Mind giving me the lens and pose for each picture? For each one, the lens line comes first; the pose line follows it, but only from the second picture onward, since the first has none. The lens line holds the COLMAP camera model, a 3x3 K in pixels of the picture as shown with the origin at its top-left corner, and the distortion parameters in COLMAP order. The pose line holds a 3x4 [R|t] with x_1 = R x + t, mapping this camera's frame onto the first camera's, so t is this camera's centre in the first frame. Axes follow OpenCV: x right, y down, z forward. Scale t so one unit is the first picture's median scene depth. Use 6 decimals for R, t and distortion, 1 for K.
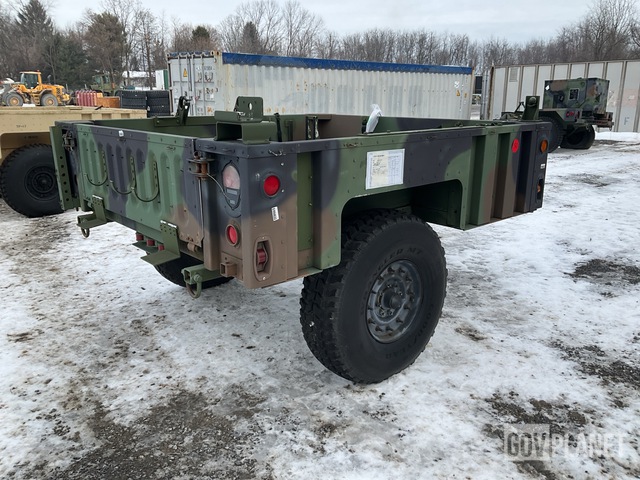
lens RADIAL K [[514.2, 0, 320.0], [0, 514.2, 240.0], [0, 0, 1]] dist [0.043684, -0.096257]
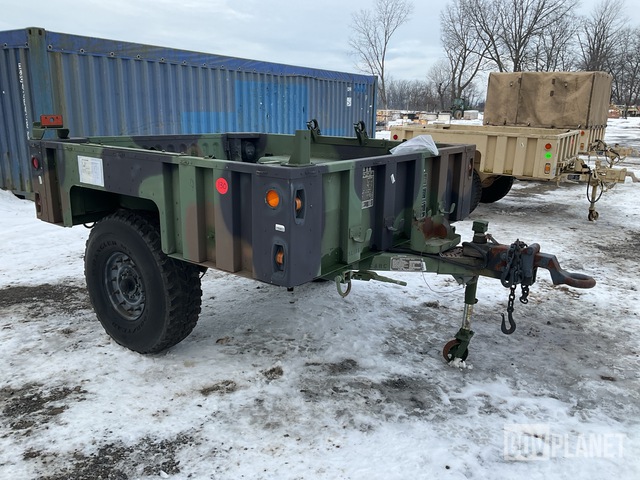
lens RADIAL K [[514.2, 0, 320.0], [0, 514.2, 240.0], [0, 0, 1]] dist [0.043684, -0.096257]
pose [[0.229920, 0.244745, -0.941932, 1.362103], [-0.290101, 0.941097, 0.173716, -0.324489], [0.928966, 0.233315, 0.287378, 1.043928]]
